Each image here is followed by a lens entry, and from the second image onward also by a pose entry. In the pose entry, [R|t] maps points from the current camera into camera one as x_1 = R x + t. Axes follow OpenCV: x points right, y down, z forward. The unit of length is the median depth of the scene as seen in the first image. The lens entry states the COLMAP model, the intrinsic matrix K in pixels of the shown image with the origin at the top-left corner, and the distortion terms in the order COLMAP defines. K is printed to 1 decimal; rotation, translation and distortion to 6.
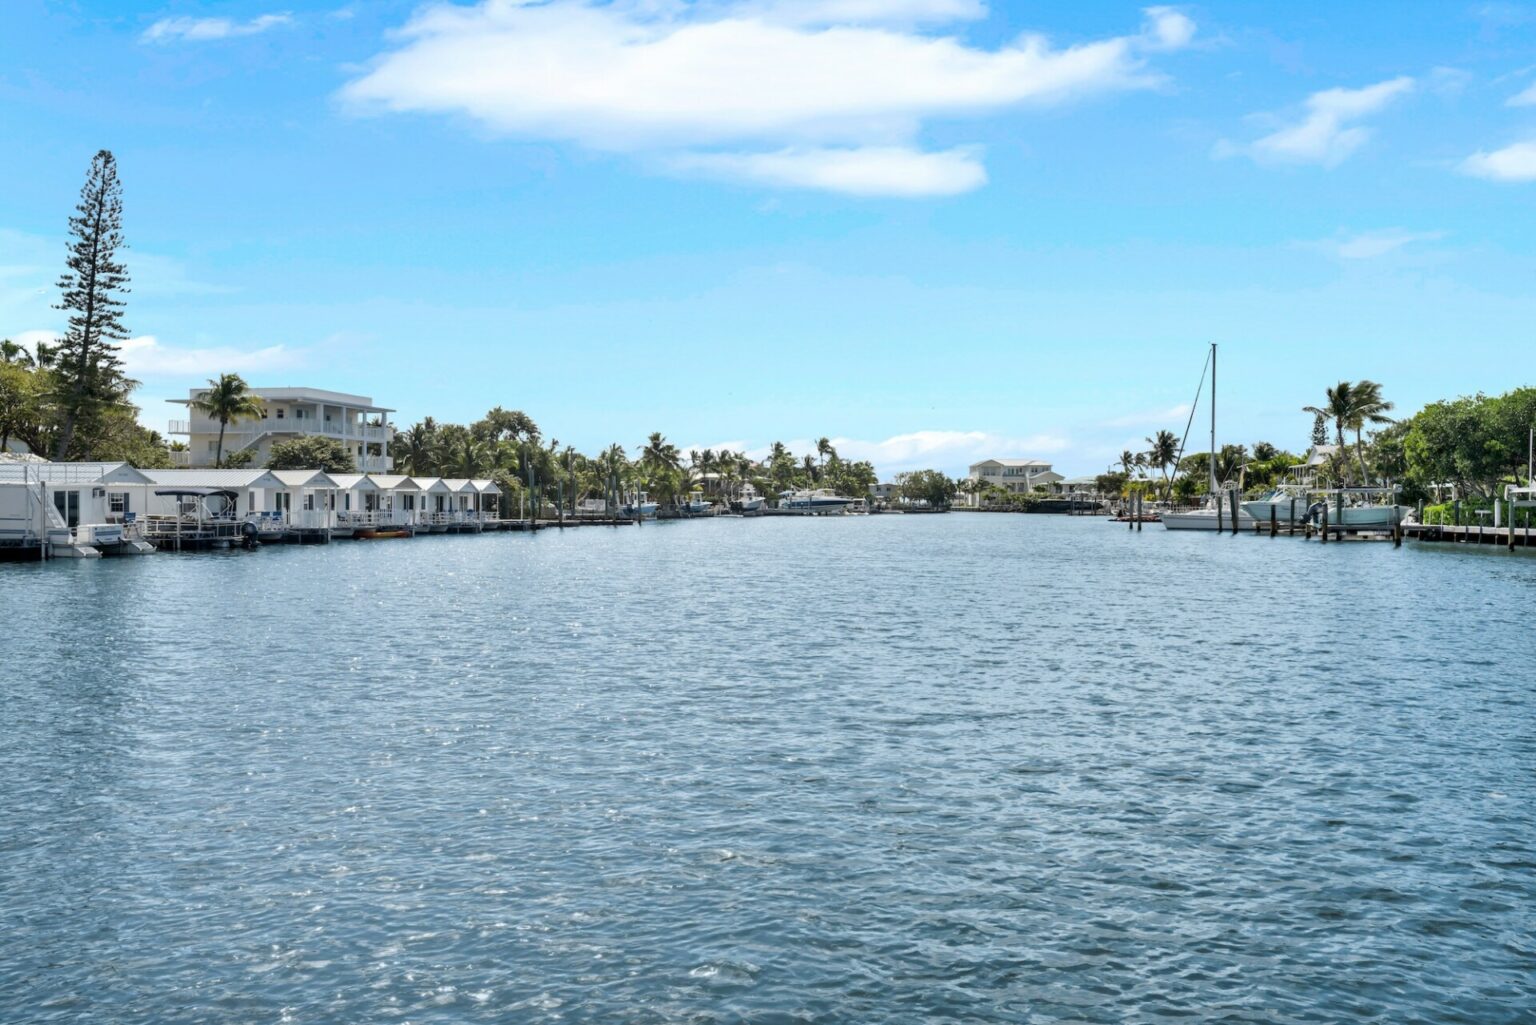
lens RADIAL K [[1278.0, 0, 766.4], [0, 1278.0, 511.1], [0, 0, 1]] dist [0.003699, 0.002073]
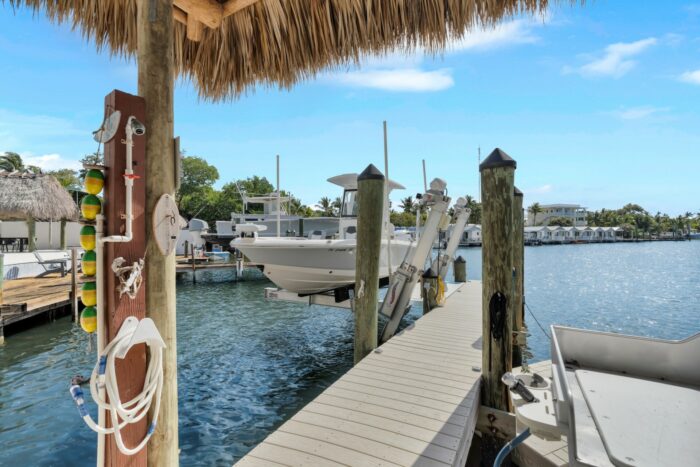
lens RADIAL K [[317.1, 0, 346.5], [0, 317.1, 232.6], [0, 0, 1]] dist [-0.001703, -0.000360]
pose [[0.581614, -0.012554, -0.813368, 0.037505], [0.002900, 0.999907, -0.013359, -0.000249], [0.813460, 0.005411, 0.581596, -0.061931]]
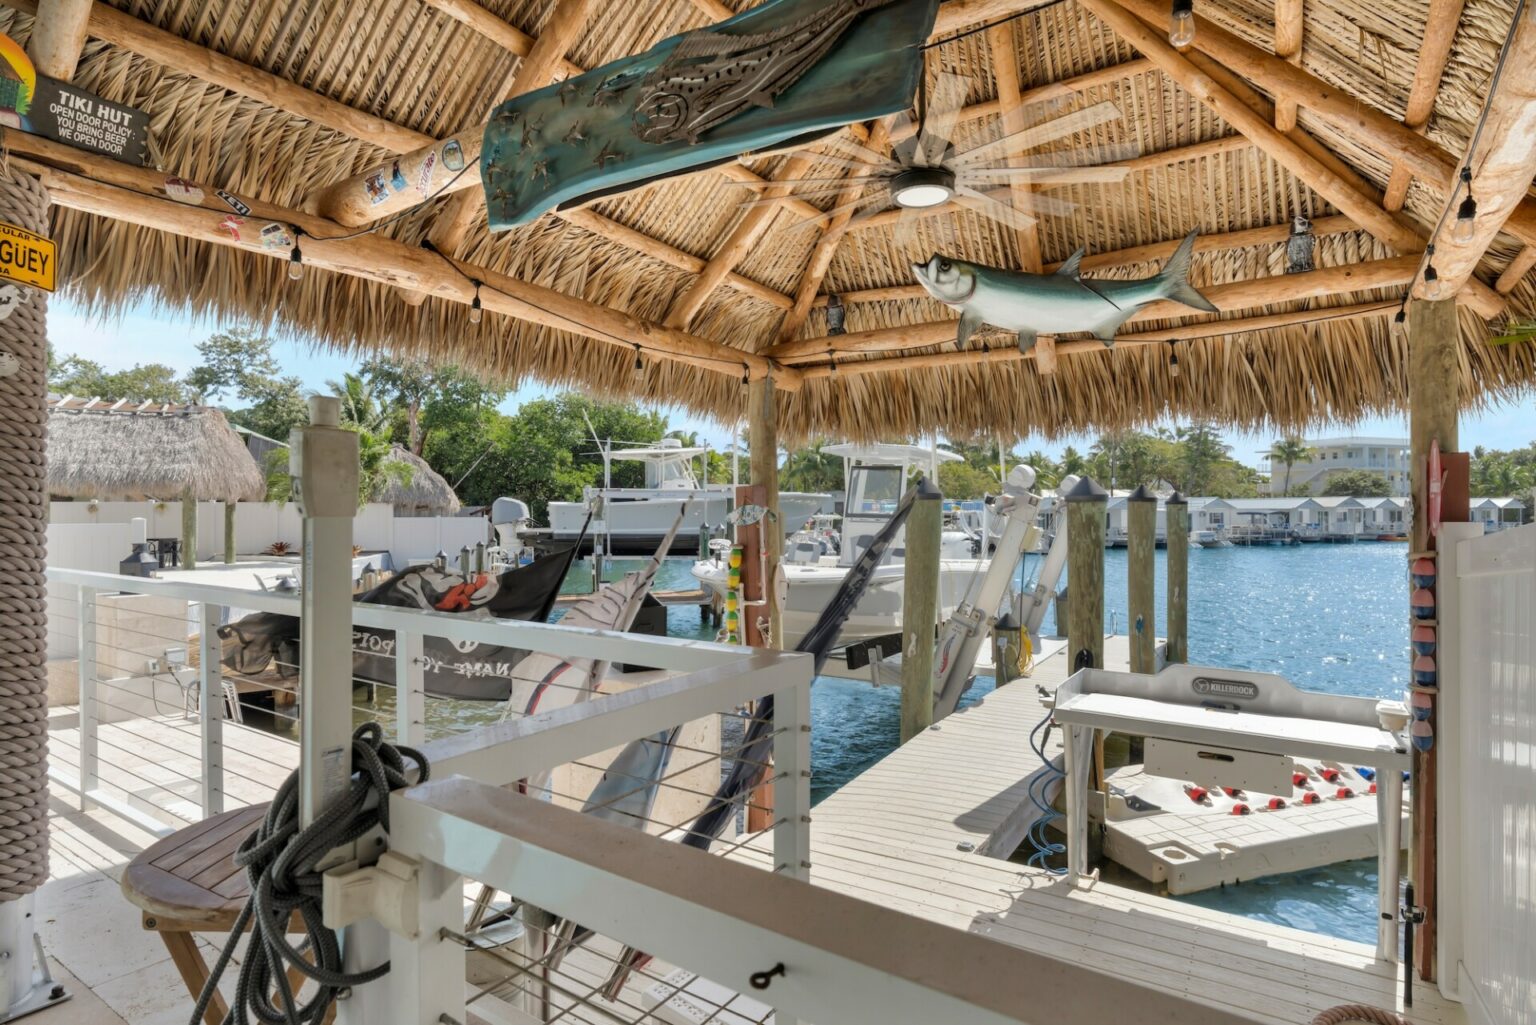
lens RADIAL K [[809.9, 0, 759.0], [0, 809.9, 515.6], [0, 0, 1]] dist [-0.000363, 0.000854]
pose [[0.539943, -0.004519, -0.841690, 0.054624], [0.002198, 0.999990, -0.003959, -0.003940], [0.841699, 0.000287, 0.539947, -0.081459]]
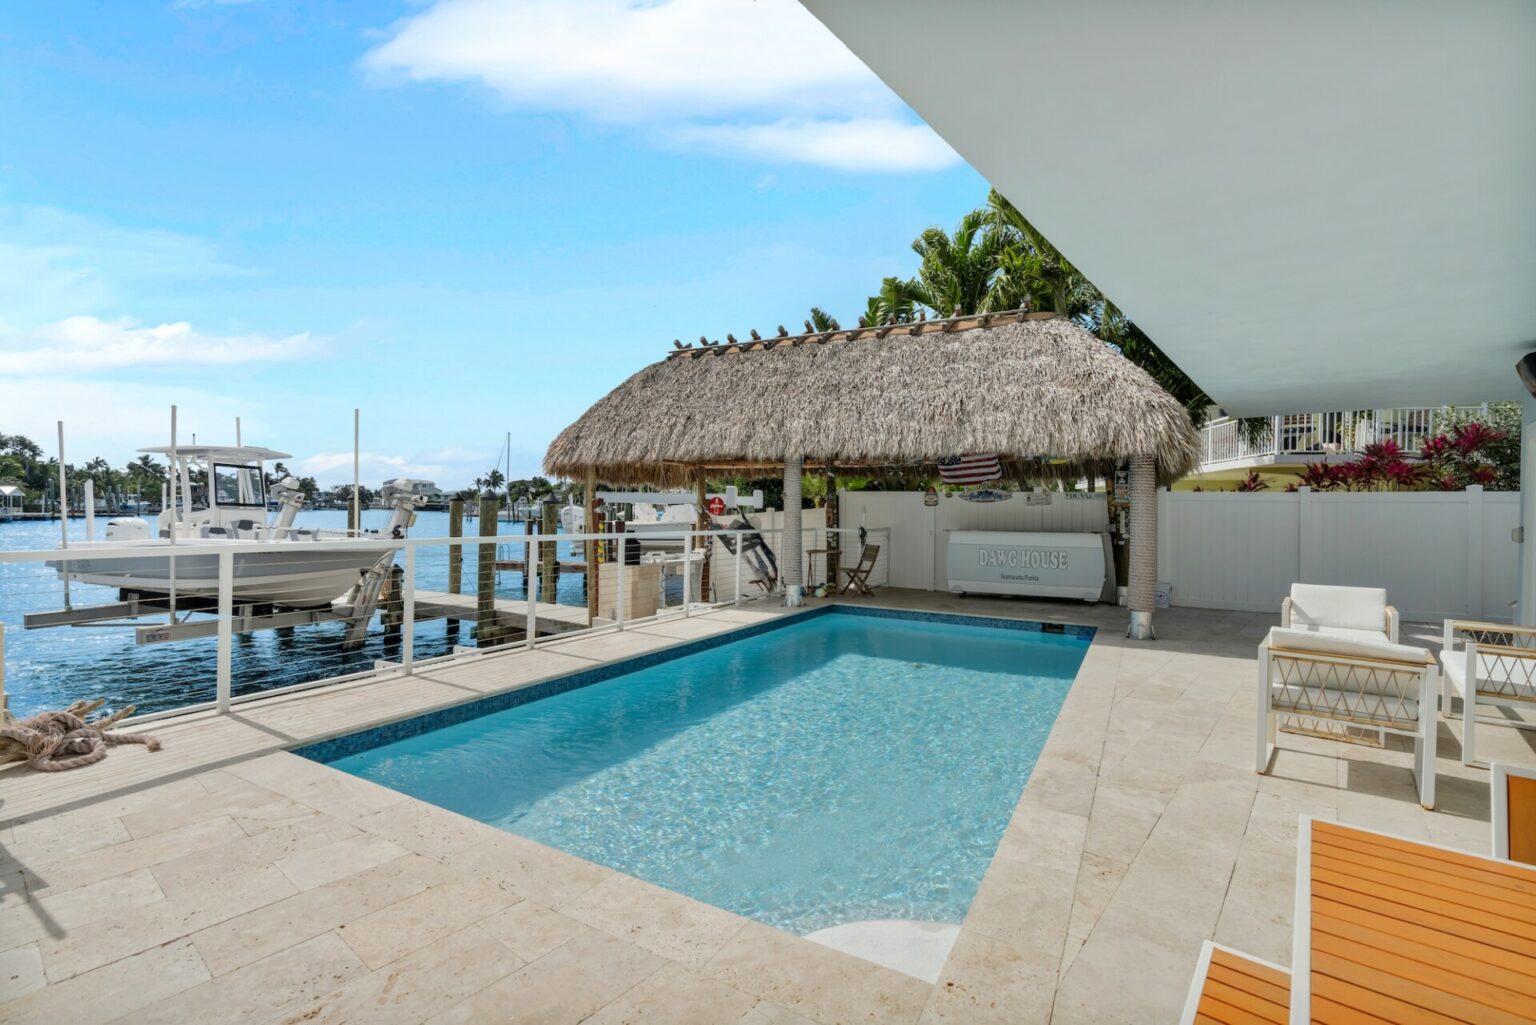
lens RADIAL K [[695.8, 0, 760.2], [0, 695.8, 515.0], [0, 0, 1]] dist [-0.001703, -0.000360]
pose [[0.794261, 0.008182, 0.607521, -0.013840], [-0.012623, 0.999916, 0.003036, -0.003795], [-0.607445, -0.010080, 0.794297, -0.145598]]
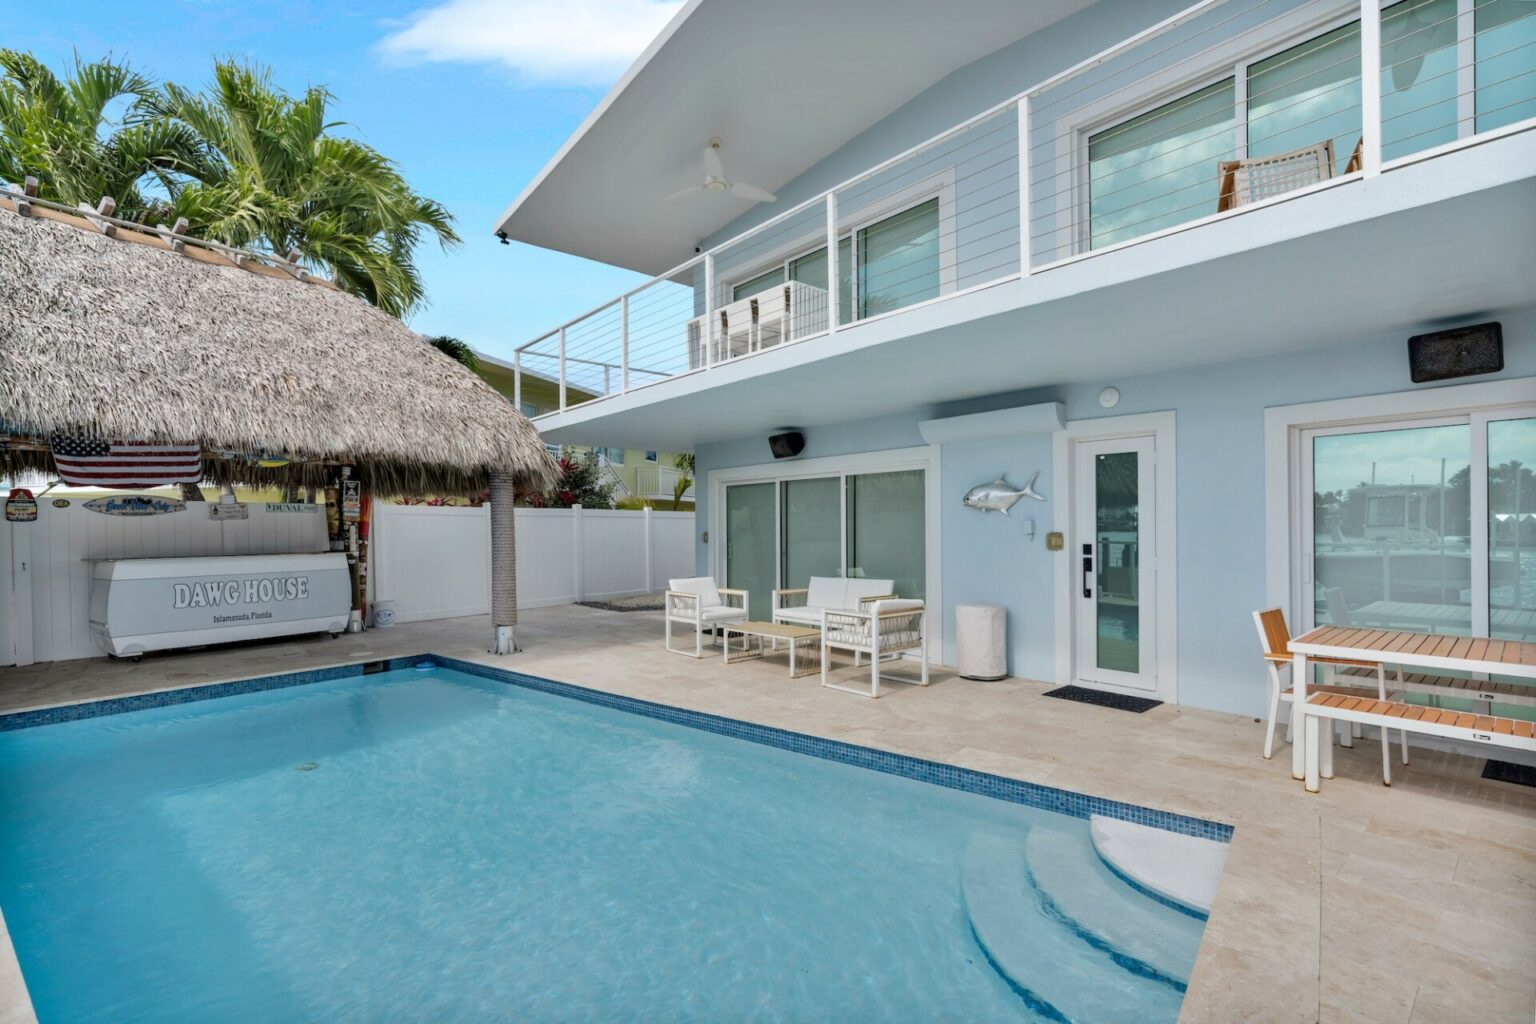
lens RADIAL K [[695.8, 0, 768.2], [0, 695.8, 518.2], [0, 0, 1]] dist [-0.001703, -0.000360]
pose [[-0.486453, 0.013107, 0.873608, -0.015173], [0.007536, 0.999913, -0.010805, -0.004217], [-0.873674, 0.001327, -0.486510, -0.111223]]
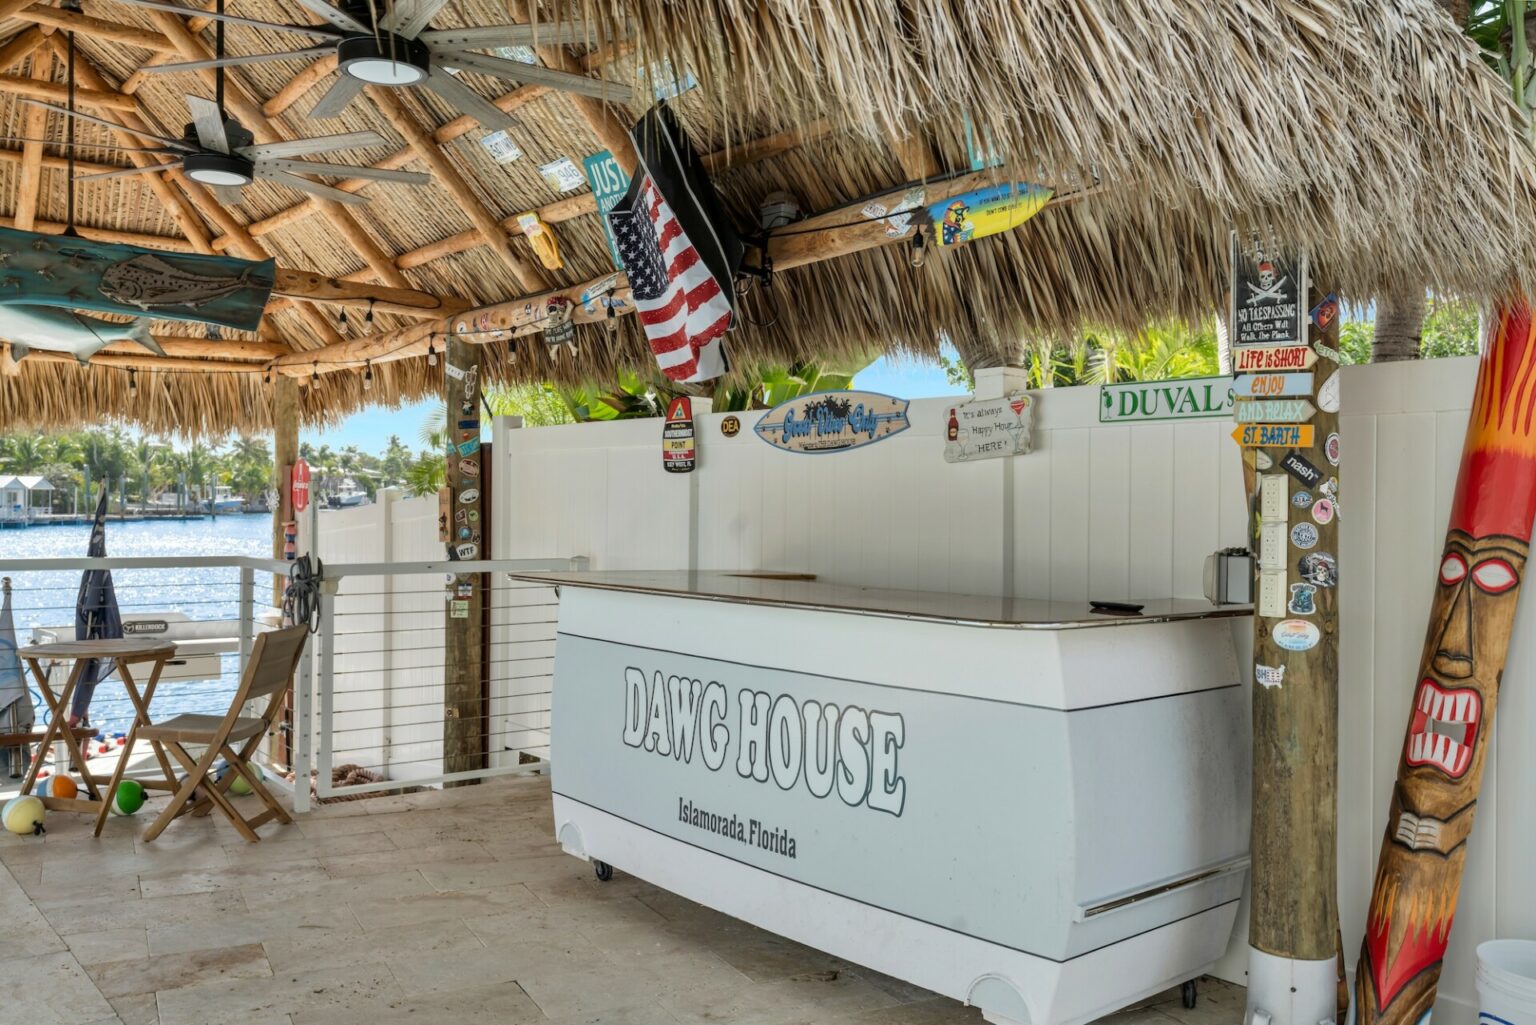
lens RADIAL K [[1278.0, 0, 768.8], [0, 1278.0, 513.9], [0, 0, 1]] dist [0.003699, 0.002073]
pose [[0.960516, 0.007027, 0.278136, 0.050072], [-0.008839, 0.999947, 0.005259, -0.003891], [-0.278085, -0.007510, 0.960527, -0.128070]]
